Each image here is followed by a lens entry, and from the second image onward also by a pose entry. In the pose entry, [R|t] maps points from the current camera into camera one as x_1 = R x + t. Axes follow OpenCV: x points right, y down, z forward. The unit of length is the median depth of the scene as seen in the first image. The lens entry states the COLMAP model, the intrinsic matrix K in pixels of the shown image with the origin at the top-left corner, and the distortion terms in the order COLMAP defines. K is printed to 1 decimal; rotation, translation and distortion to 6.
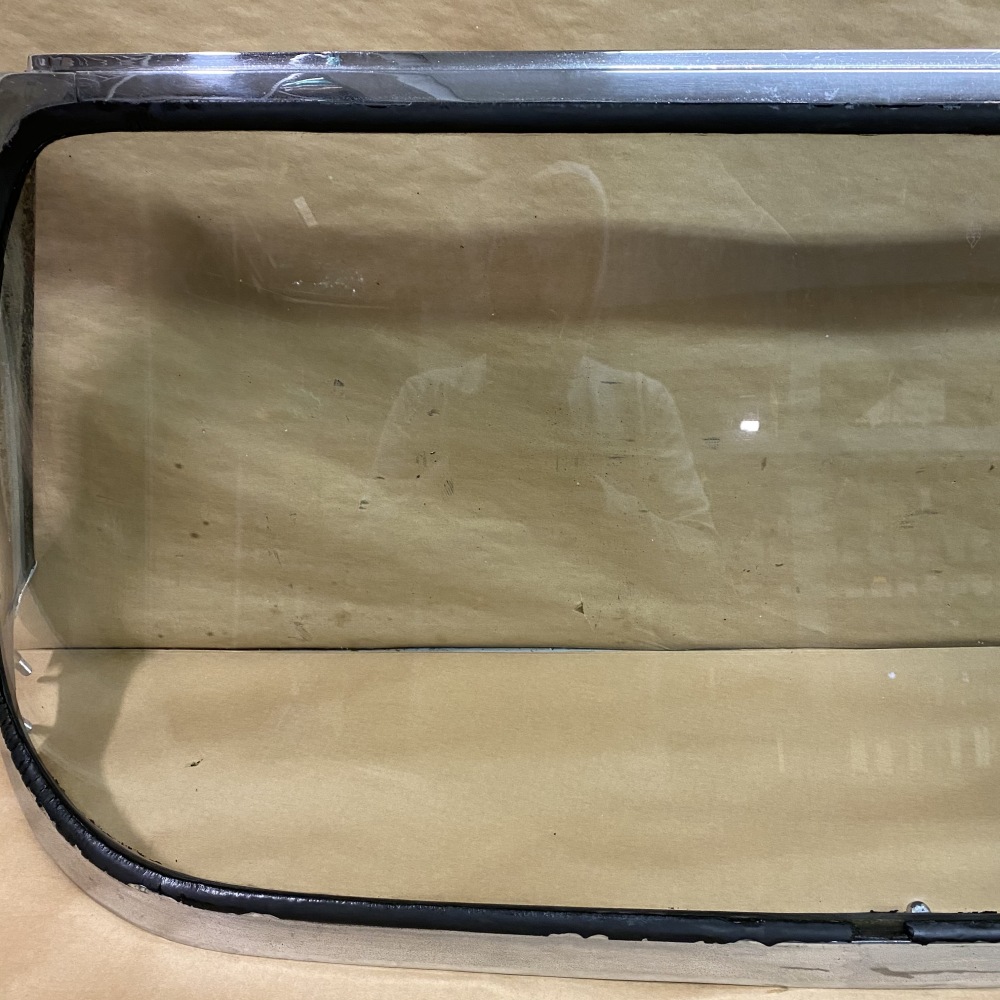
lens RADIAL K [[1046.9, 0, 500.0], [0, 1046.9, 500.0], [0, 0, 1]] dist [0.124014, -0.274466]
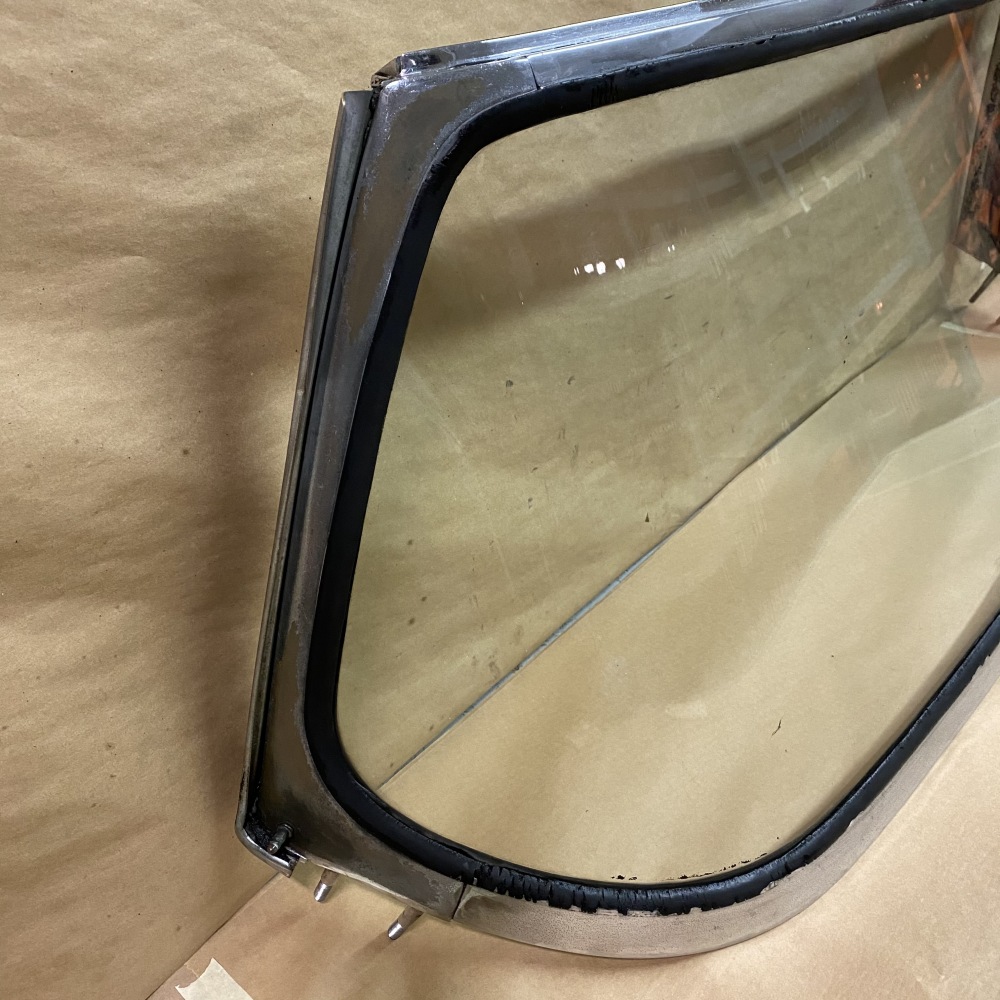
lens RADIAL K [[1046.9, 0, 500.0], [0, 1046.9, 500.0], [0, 0, 1]] dist [0.124014, -0.274466]
pose [[0.612159, -0.412151, 0.674828, -0.984213], [0.433614, 0.888630, 0.149385, -0.190117], [-0.661241, 0.201167, 0.722698, 0.398550]]
